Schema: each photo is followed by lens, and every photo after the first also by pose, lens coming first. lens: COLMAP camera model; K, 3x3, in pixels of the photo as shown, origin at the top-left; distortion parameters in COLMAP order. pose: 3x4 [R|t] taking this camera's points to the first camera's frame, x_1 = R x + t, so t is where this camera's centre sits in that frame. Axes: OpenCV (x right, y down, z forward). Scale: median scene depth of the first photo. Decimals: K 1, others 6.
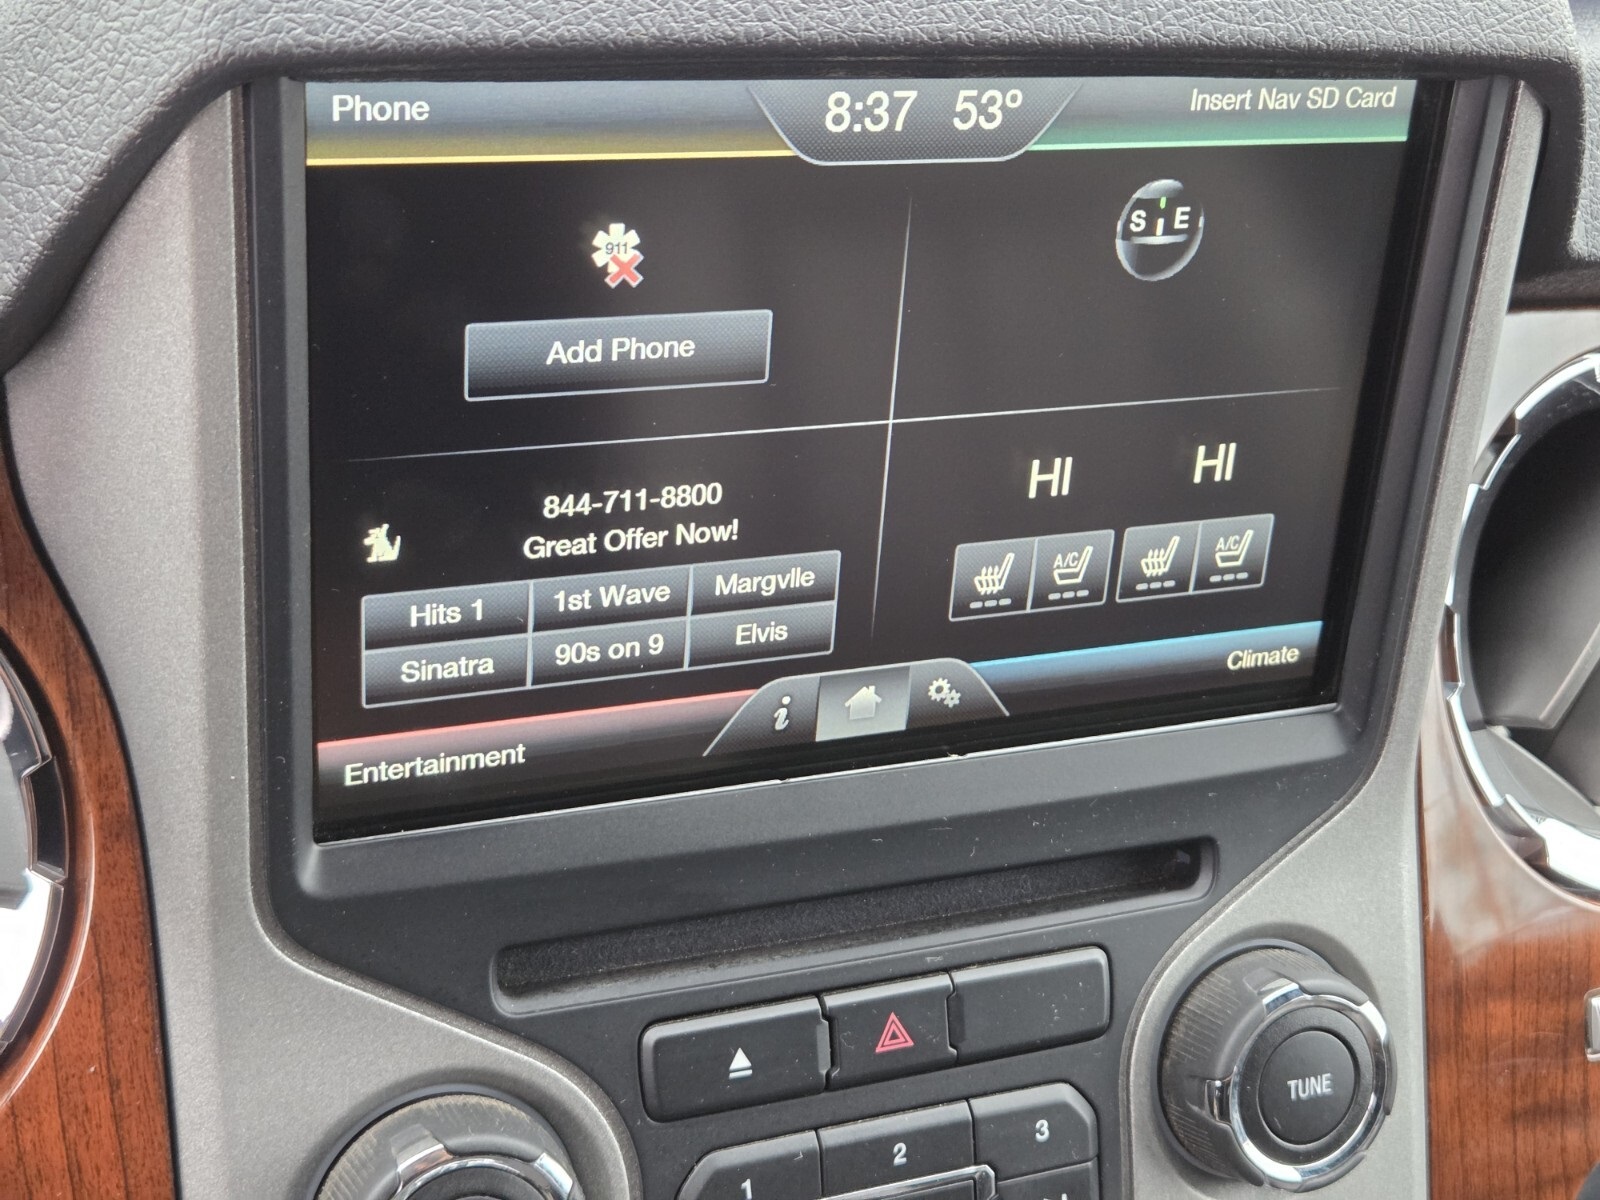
lens RADIAL K [[2180.6, 0, 800.0], [0, 2180.6, 600.0], [0, 0, 1]] dist [0.063399, -0.069379]
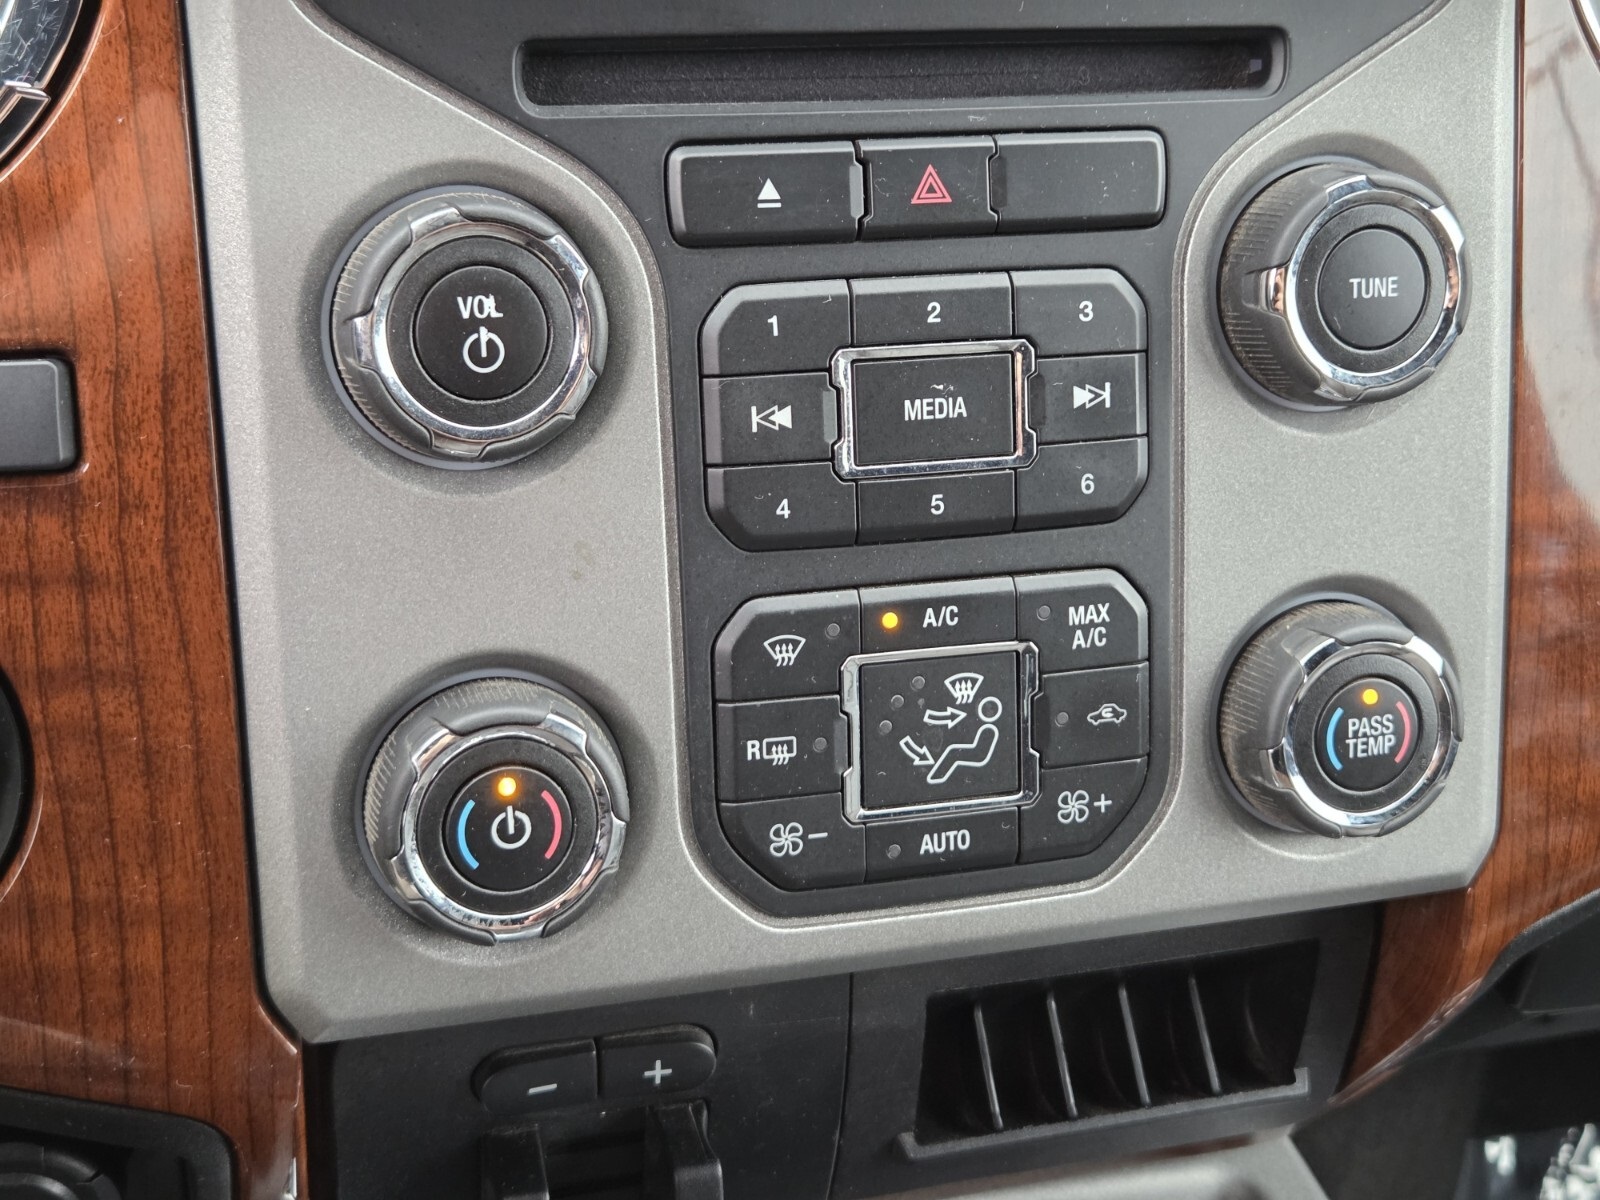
lens RADIAL K [[2180.6, 0, 800.0], [0, 2180.6, 600.0], [0, 0, 1]] dist [0.063399, -0.069379]
pose [[0.992920, 0.033362, -0.114004, 0.103676], [-0.027162, 0.998088, 0.055513, 0.334167], [0.115638, -0.052023, 0.991928, 0.012132]]
